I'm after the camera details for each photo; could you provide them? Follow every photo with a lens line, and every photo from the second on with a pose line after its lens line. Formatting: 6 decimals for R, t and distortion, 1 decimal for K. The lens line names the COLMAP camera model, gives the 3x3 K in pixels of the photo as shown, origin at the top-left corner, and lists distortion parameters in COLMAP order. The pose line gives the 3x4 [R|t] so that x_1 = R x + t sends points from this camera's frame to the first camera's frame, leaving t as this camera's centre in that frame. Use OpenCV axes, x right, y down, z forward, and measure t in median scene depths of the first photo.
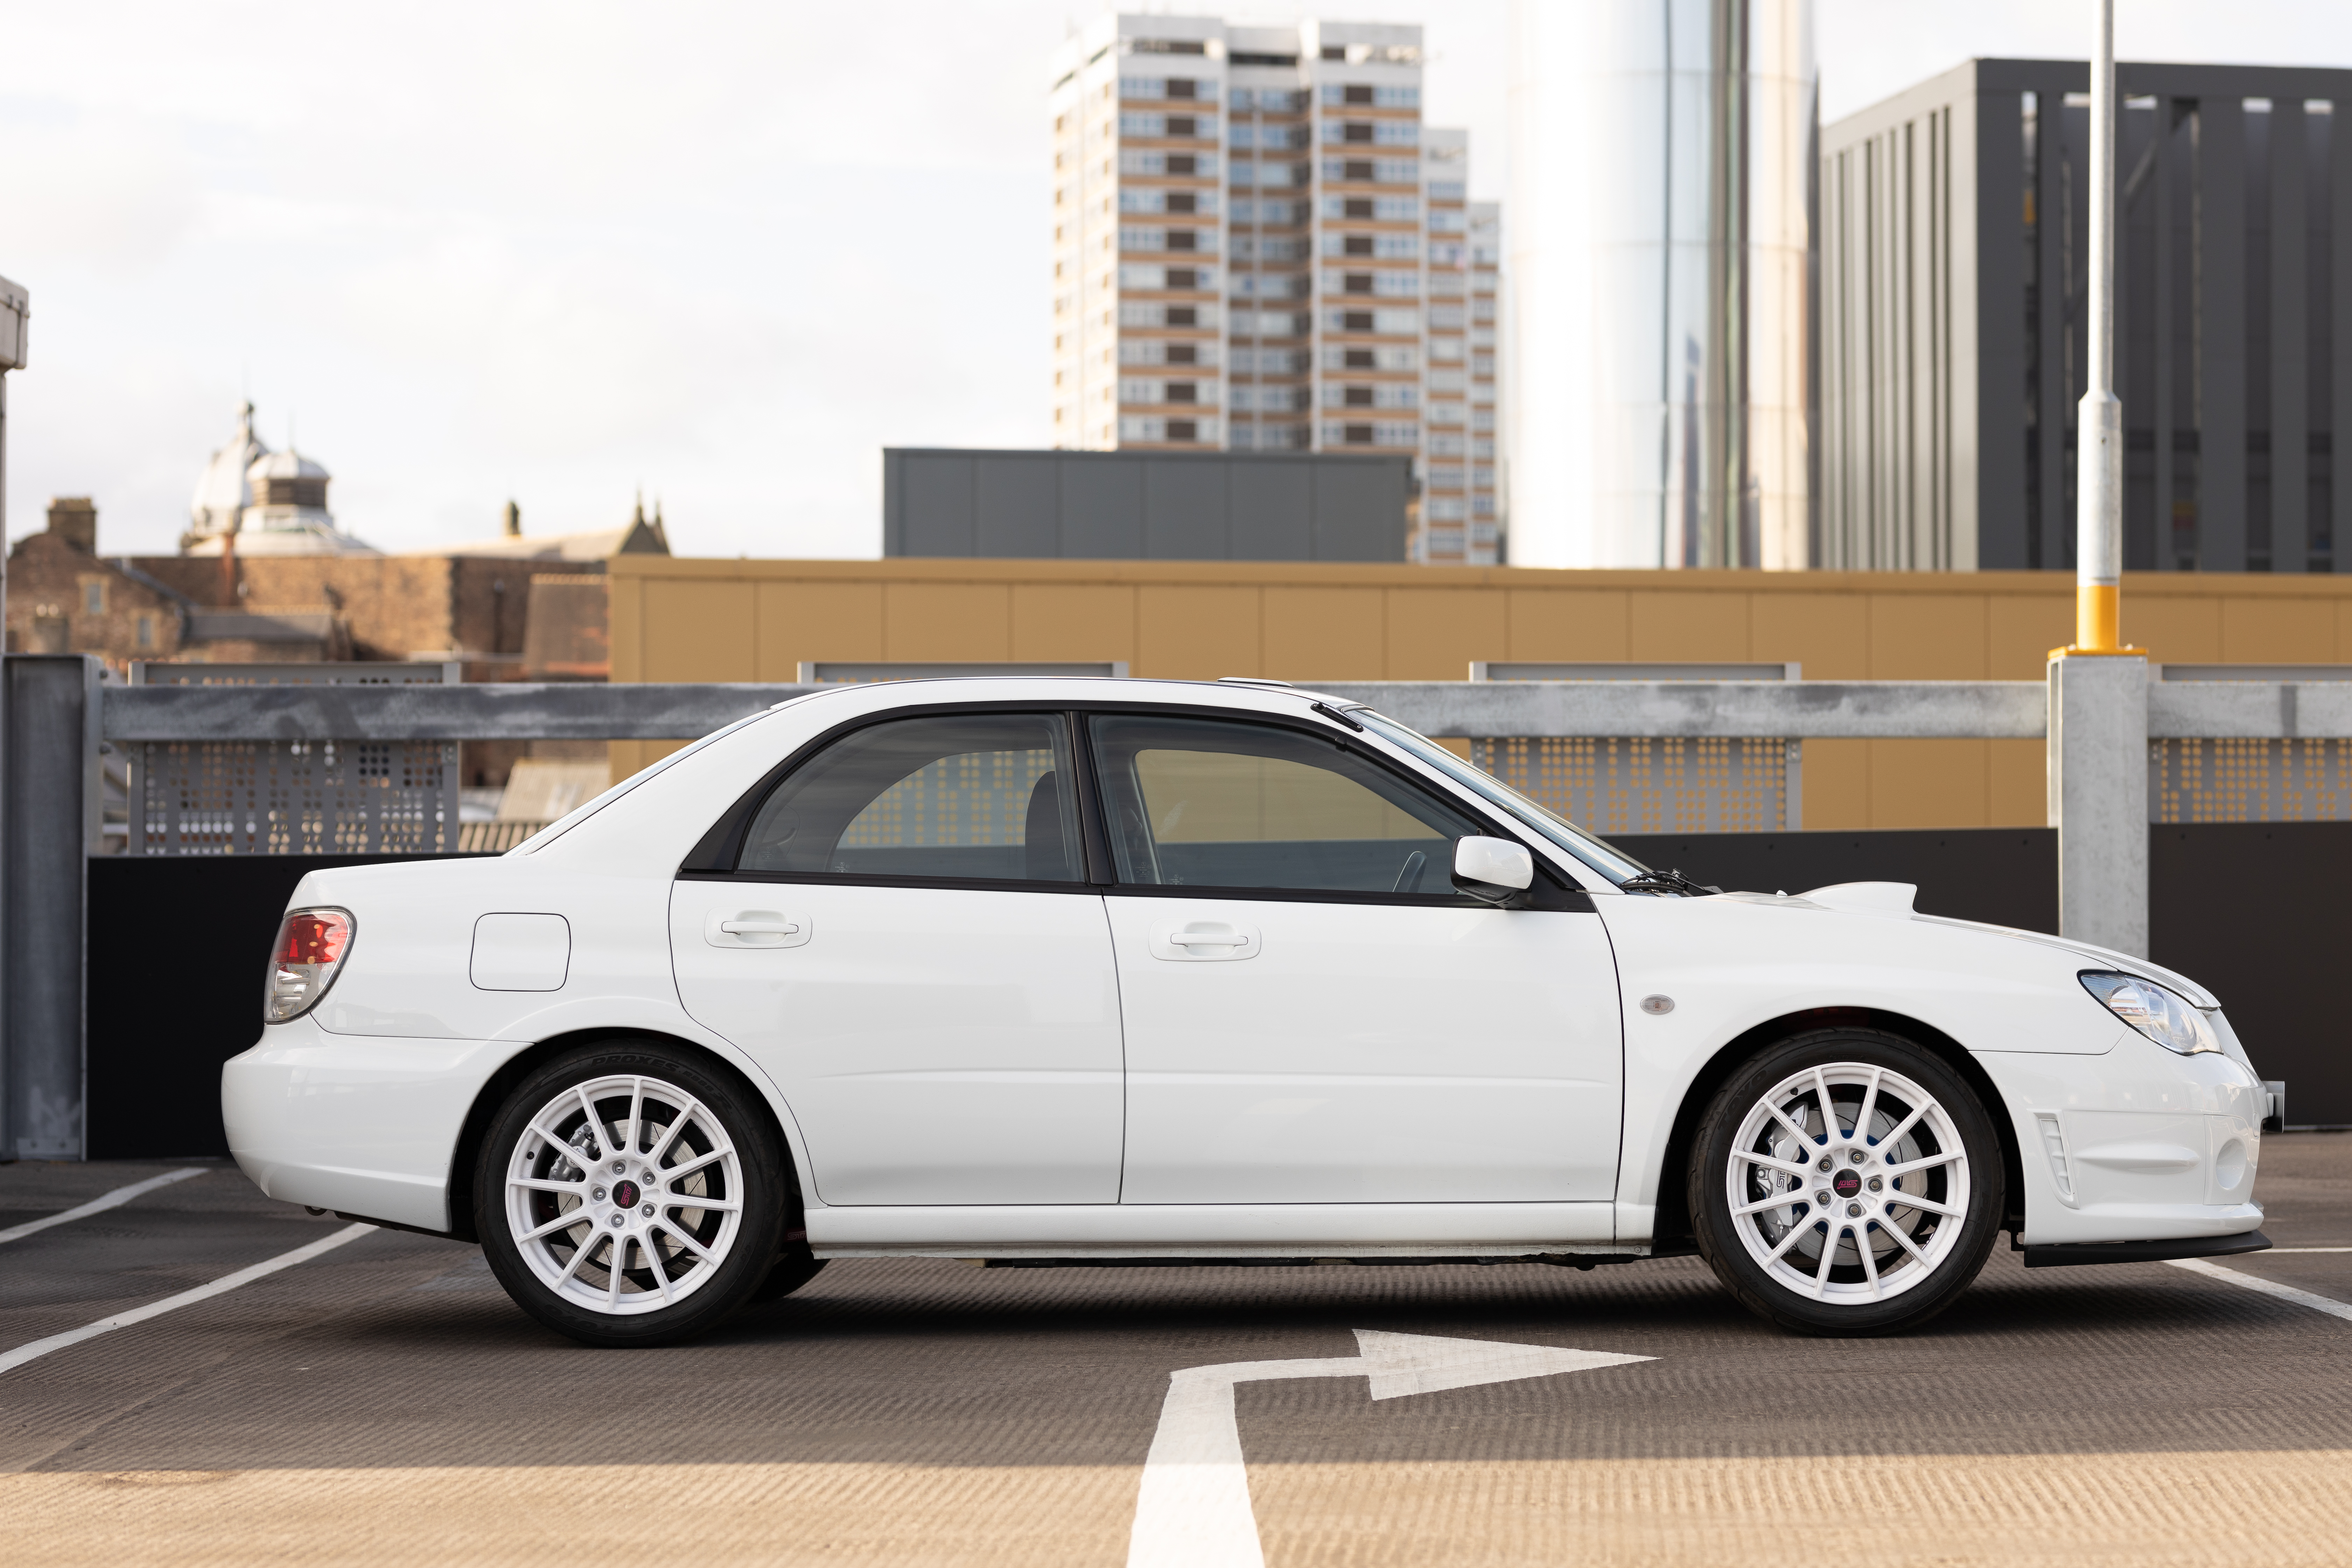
lens RADIAL K [[5733.7, 0, 1176.0], [0, 5733.7, 784.0], [0, 0, 1]] dist [0.022202, 0.131387]
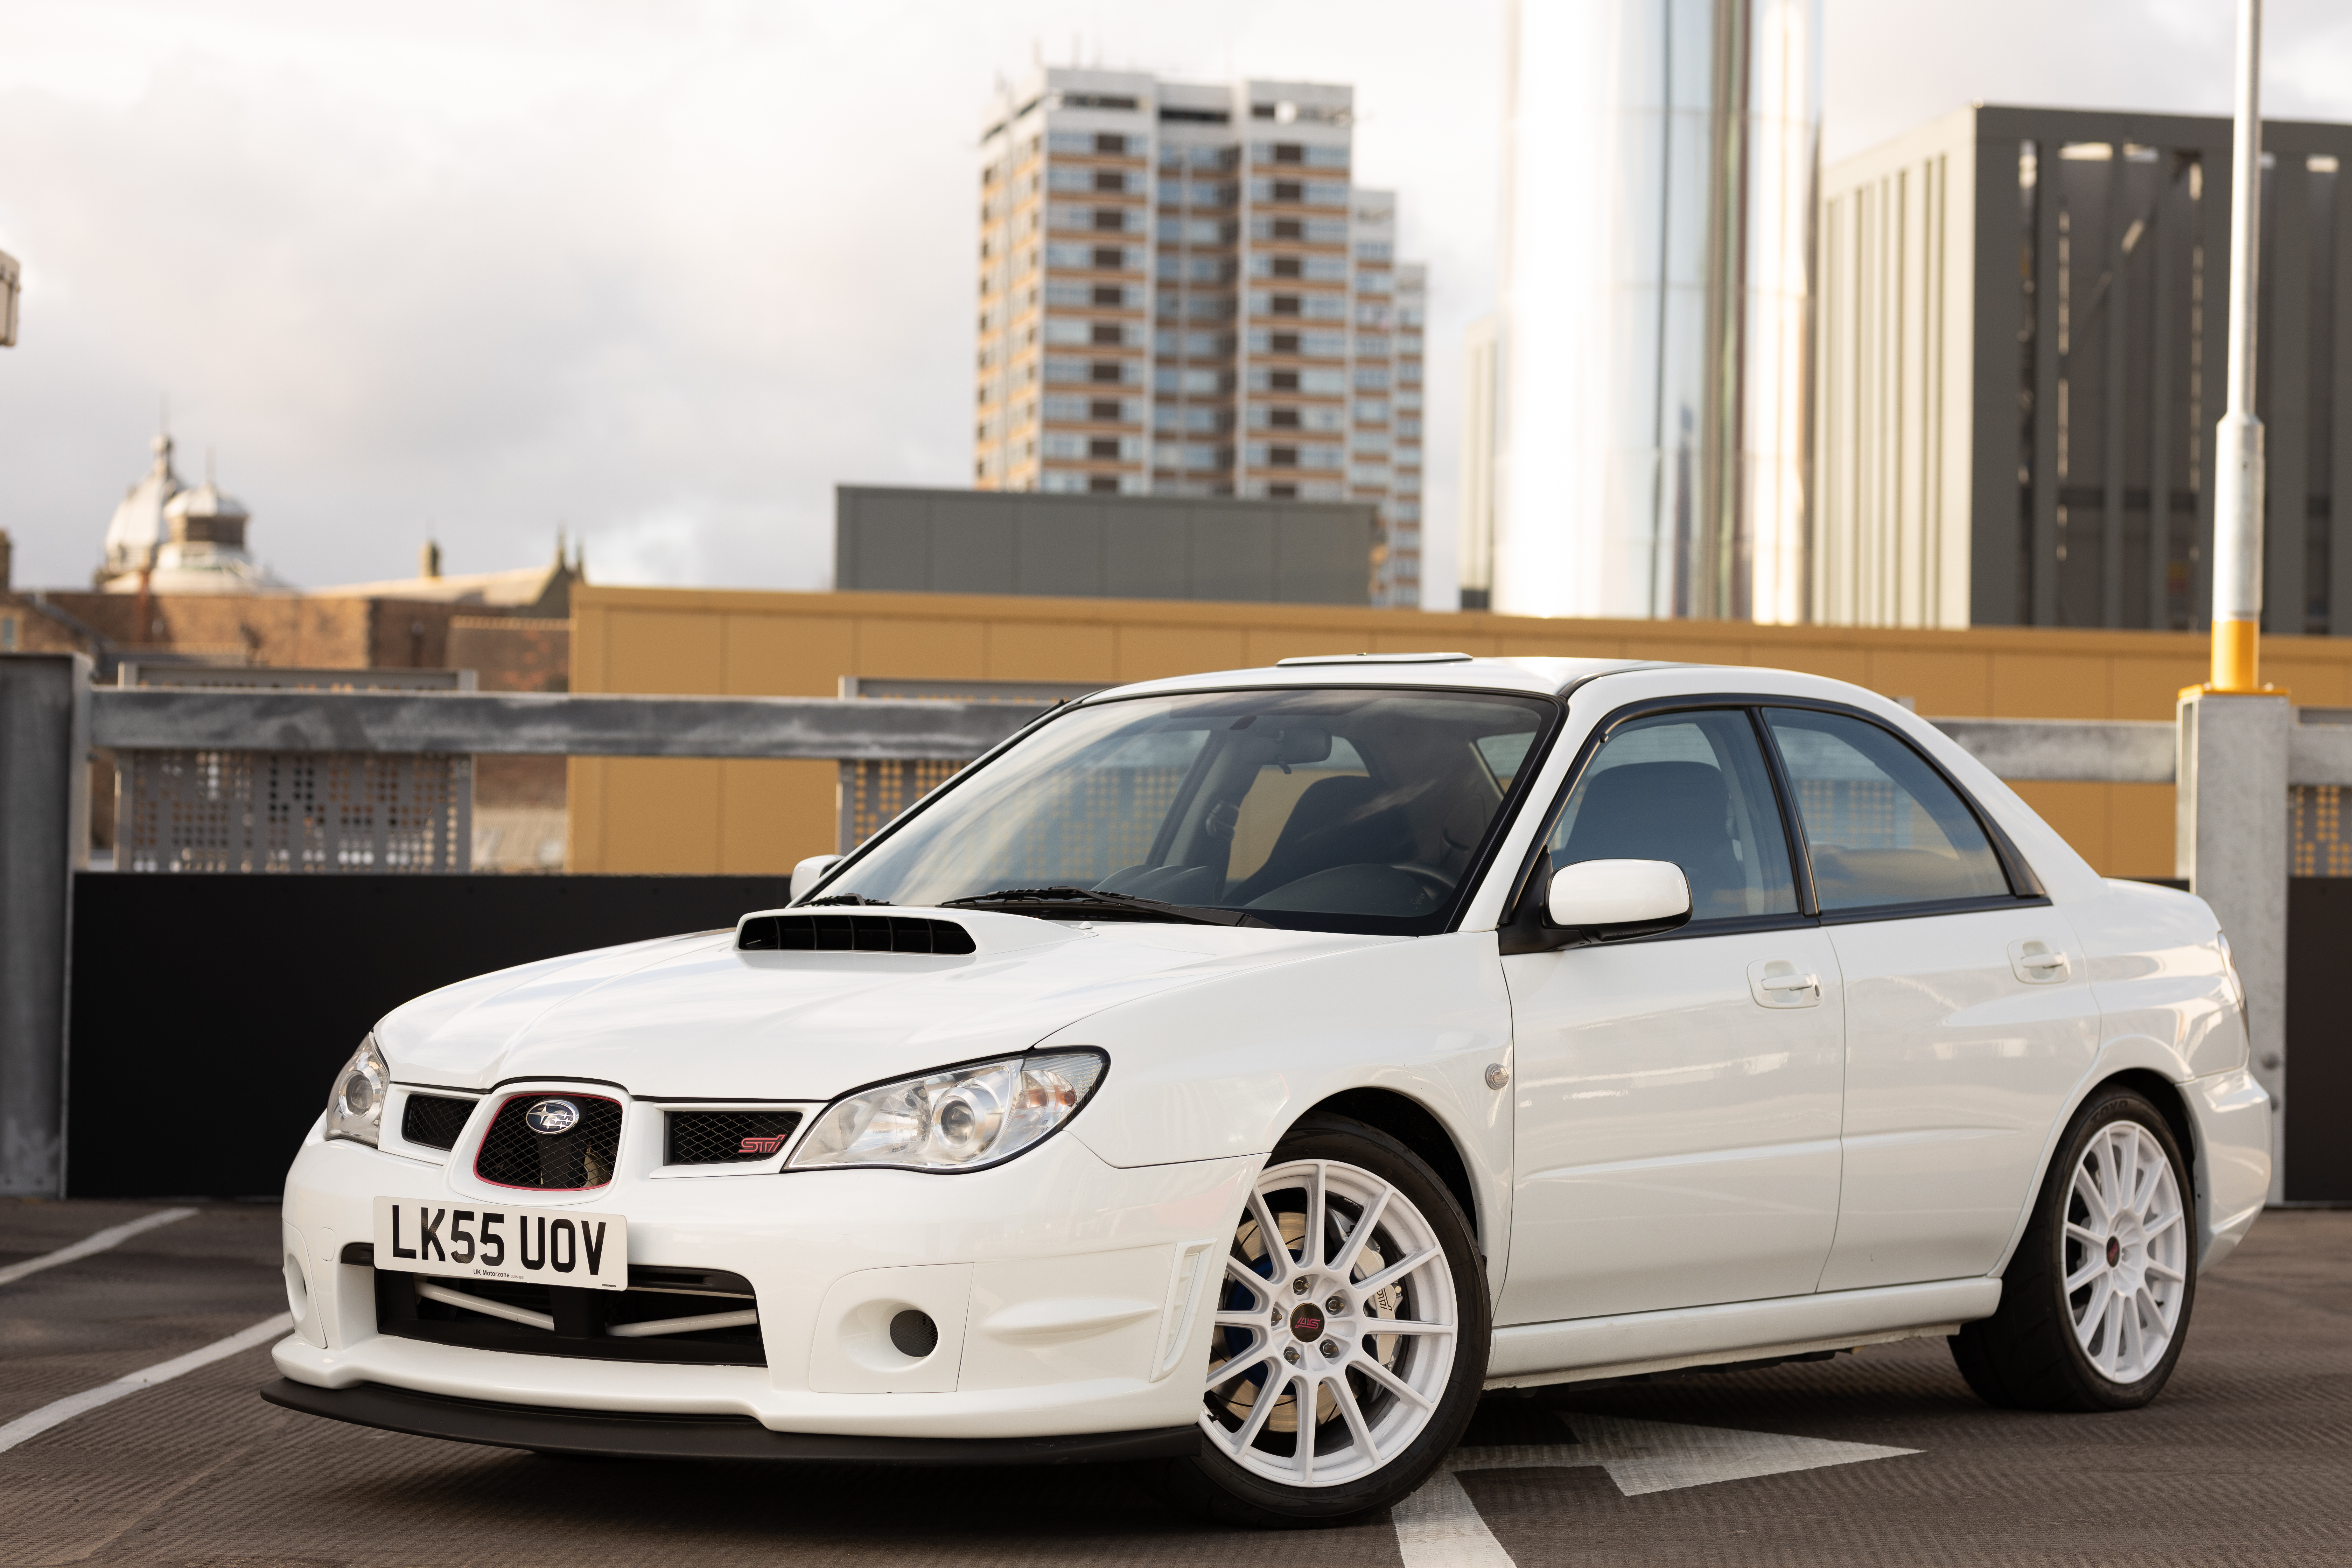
lens RADIAL K [[5719.4, 0, 1176.0], [0, 5719.4, 784.0], [0, 0, 1]] dist [0.009259, 0.275383]
pose [[0.999668, 0.018570, 0.017879, -0.027559], [-0.018374, 0.999770, -0.011098, 0.005427], [-0.018080, 0.010765, 0.999779, 0.069728]]
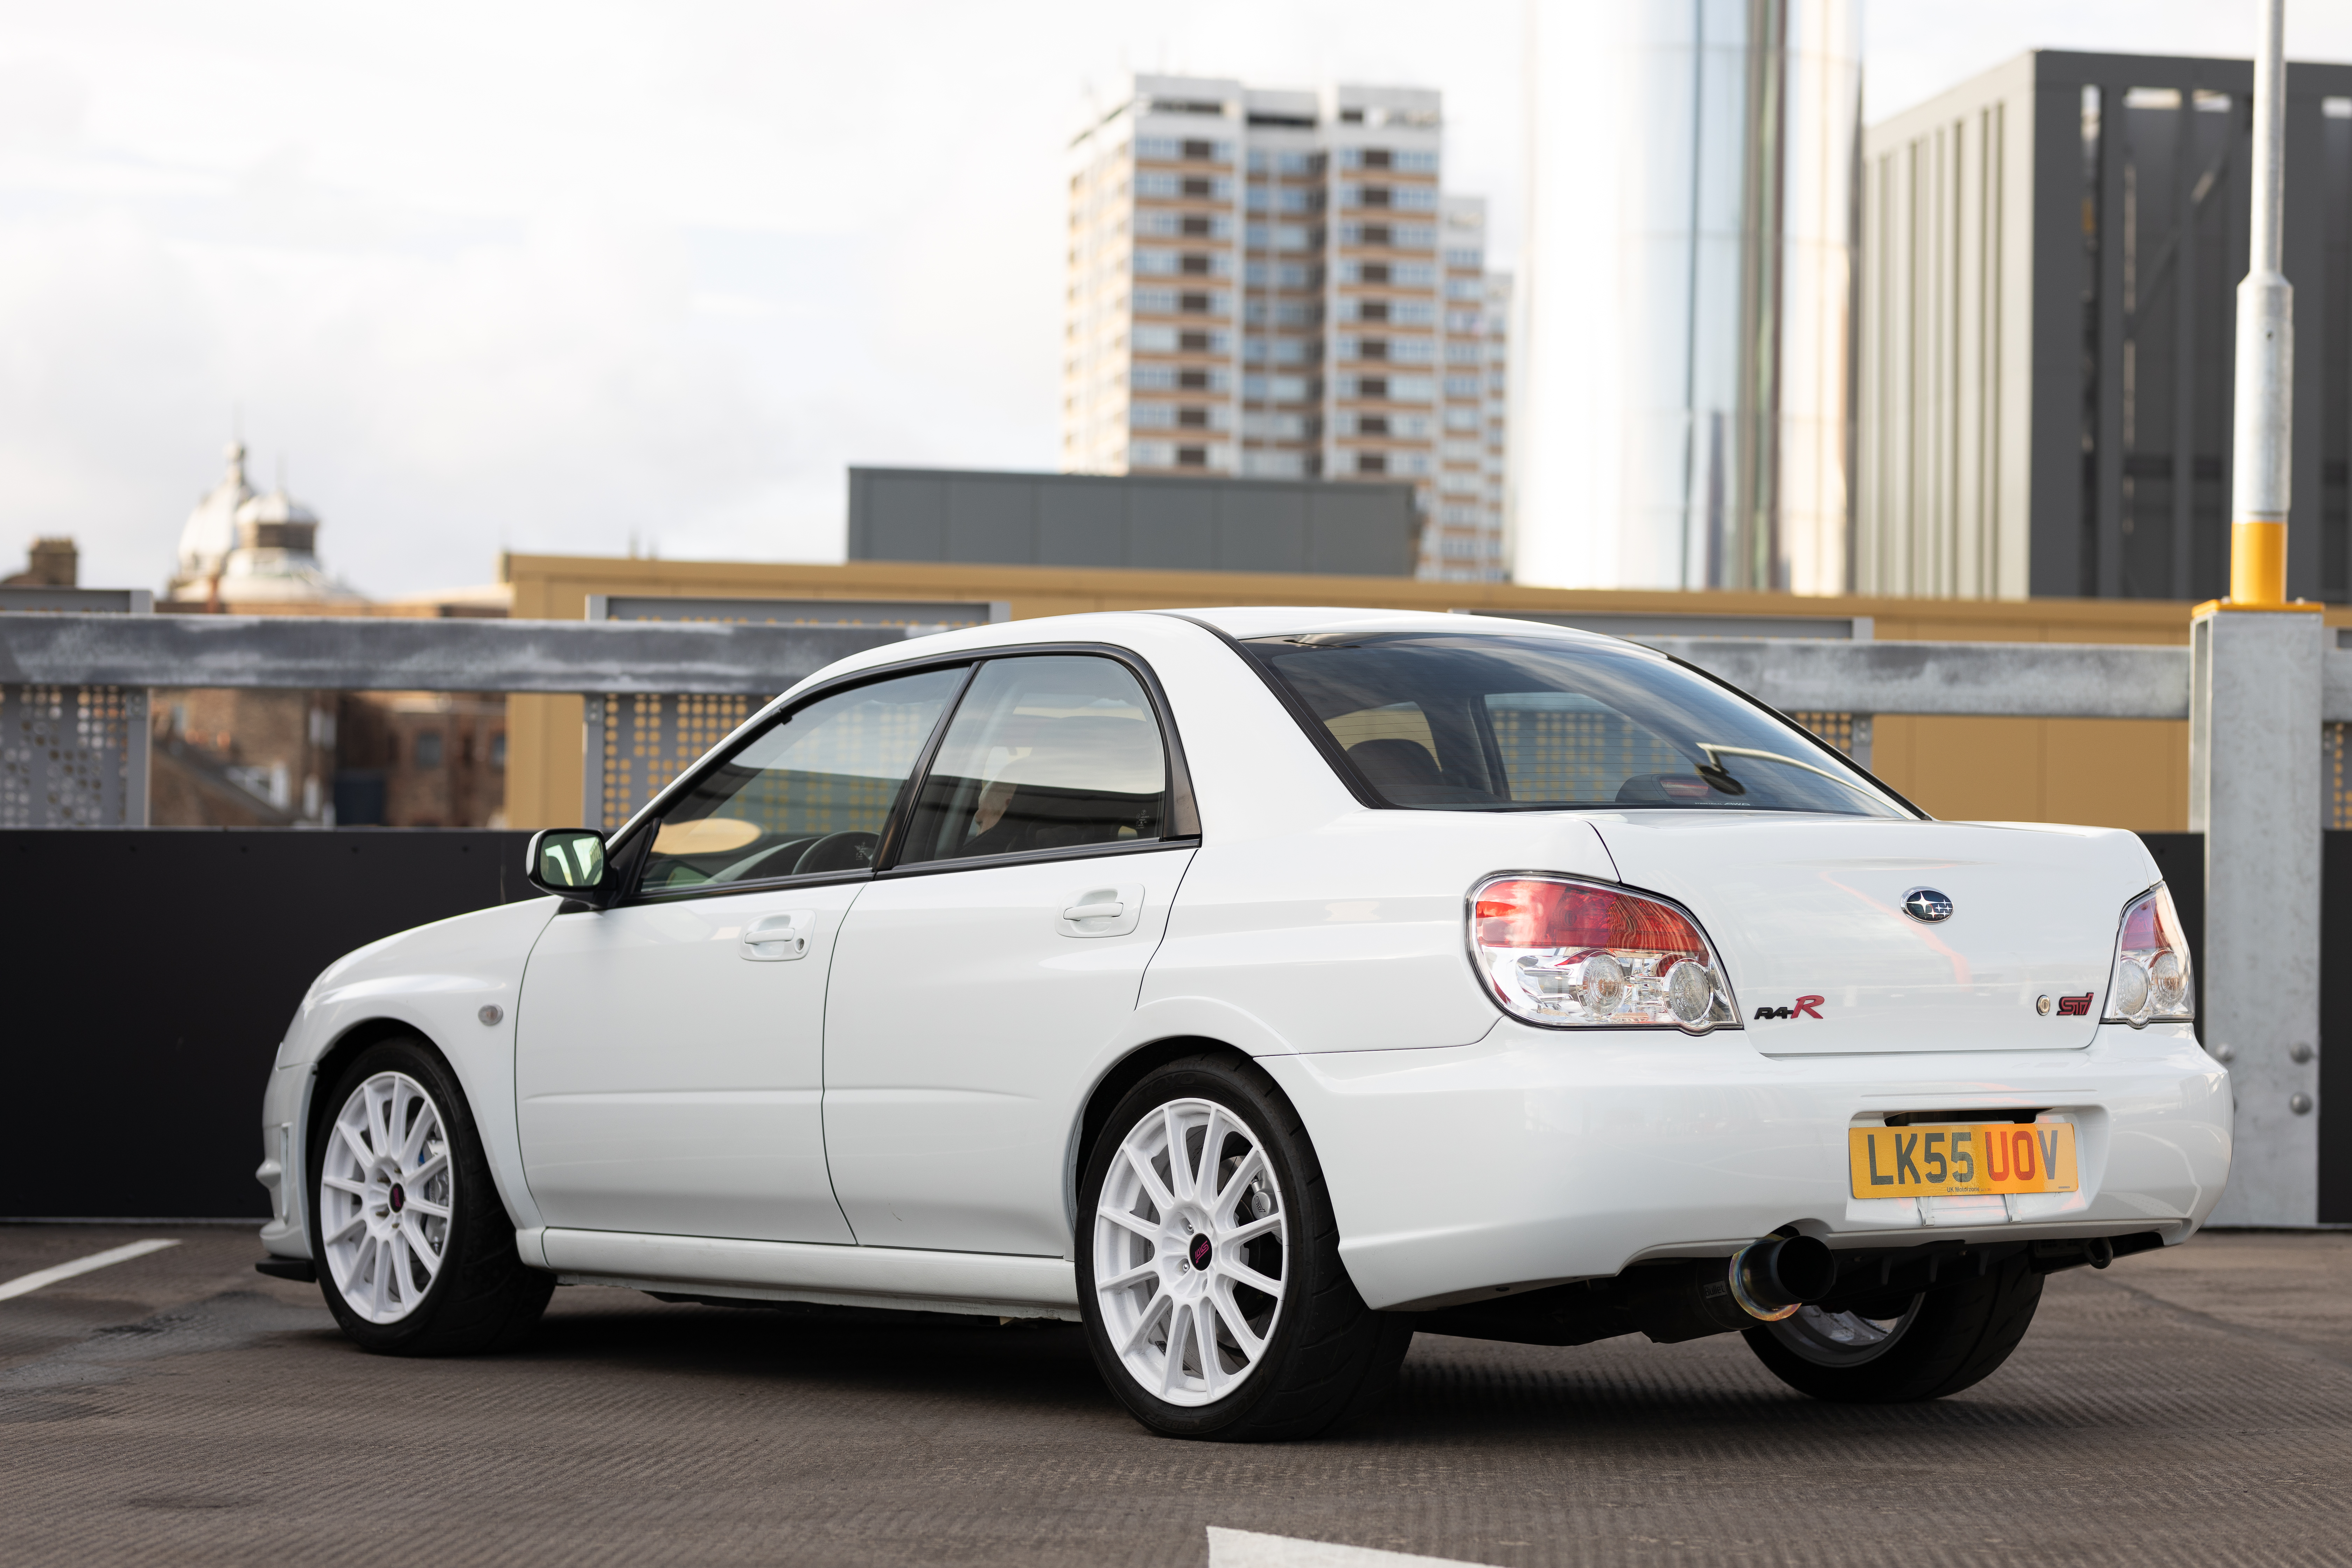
lens RADIAL K [[5645.1, 0, 1176.0], [0, 5645.1, 784.0], [0, 0, 1]] dist [0.004275, 0.232434]
pose [[0.999845, 0.017329, -0.003067, 0.016962], [-0.017370, 0.999753, -0.013861, 0.013615], [0.002826, 0.013912, 0.999899, 0.232517]]
